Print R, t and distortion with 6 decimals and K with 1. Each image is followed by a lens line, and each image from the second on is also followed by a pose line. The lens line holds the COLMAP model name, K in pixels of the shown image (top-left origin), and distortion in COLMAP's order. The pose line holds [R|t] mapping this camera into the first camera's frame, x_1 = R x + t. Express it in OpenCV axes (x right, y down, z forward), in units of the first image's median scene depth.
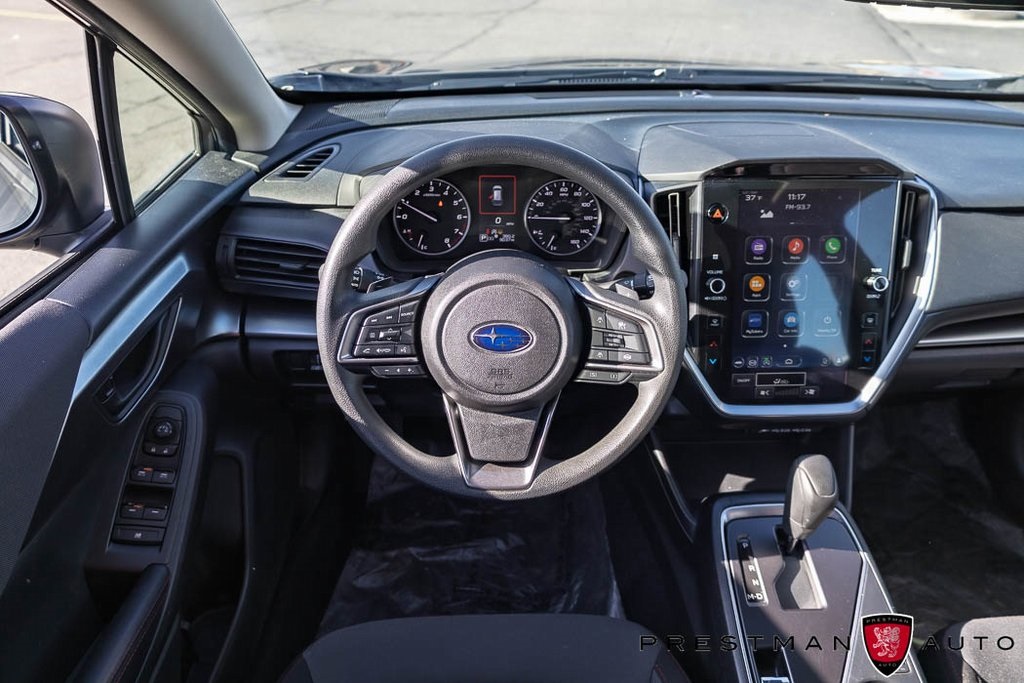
lens RADIAL K [[661.9, 0, 527.5], [0, 661.9, 342.5], [0, 0, 1]] dist [0.003991, -0.006446]
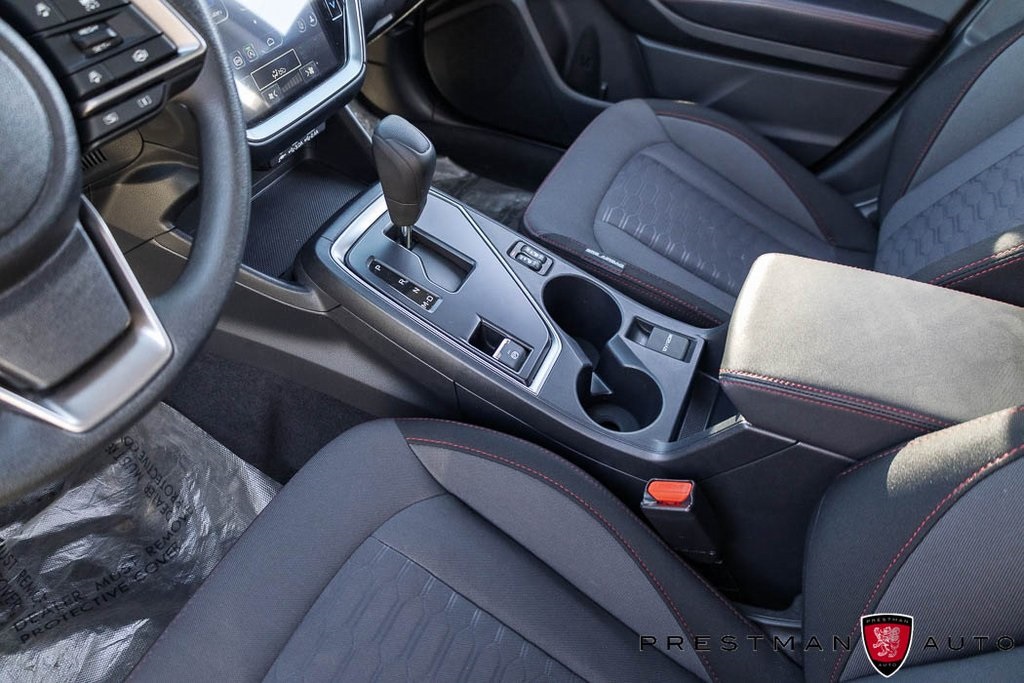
lens RADIAL K [[661.9, 0, 511.7], [0, 661.9, 335.7], [0, 0, 1]] dist [0.003991, -0.006446]
pose [[0.448651, -0.634950, 0.628928, -0.168009], [0.440318, 0.769435, 0.462698, 0.058382], [-0.777709, 0.069339, 0.624788, 0.340203]]
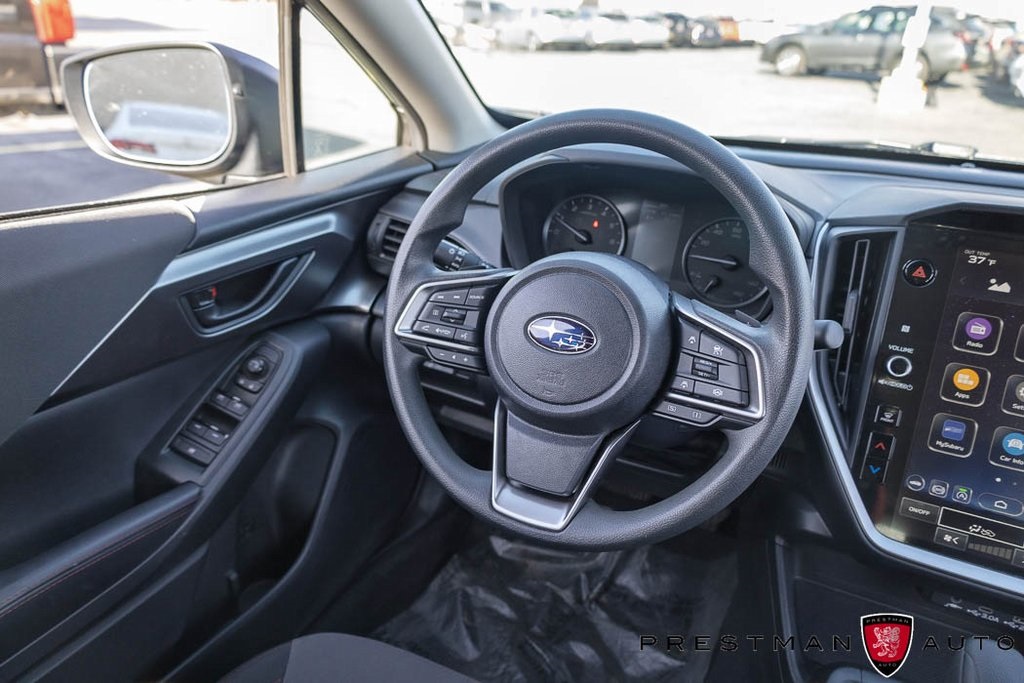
lens RADIAL K [[661.9, 0, 518.1], [0, 661.9, 341.8], [0, 0, 1]] dist [0.003991, -0.006446]
pose [[0.892625, 0.216956, -0.395160, 0.185848], [-0.280606, 0.953455, -0.110382, 0.083677], [0.352819, 0.209414, 0.911956, 0.172767]]
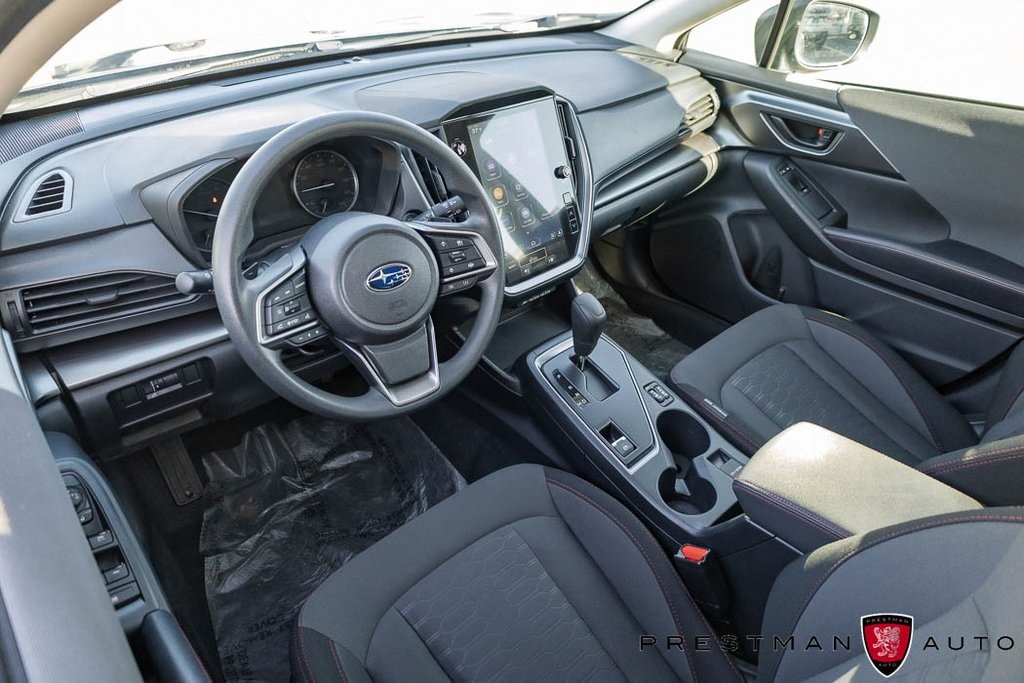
lens RADIAL K [[661.9, 0, 521.9], [0, 661.9, 335.8], [0, 0, 1]] dist [0.003991, -0.006446]
pose [[0.764351, -0.362407, 0.533319, -0.422852], [0.338525, 0.929492, 0.146445, -0.001431], [-0.548788, 0.068607, 0.833142, -0.114173]]
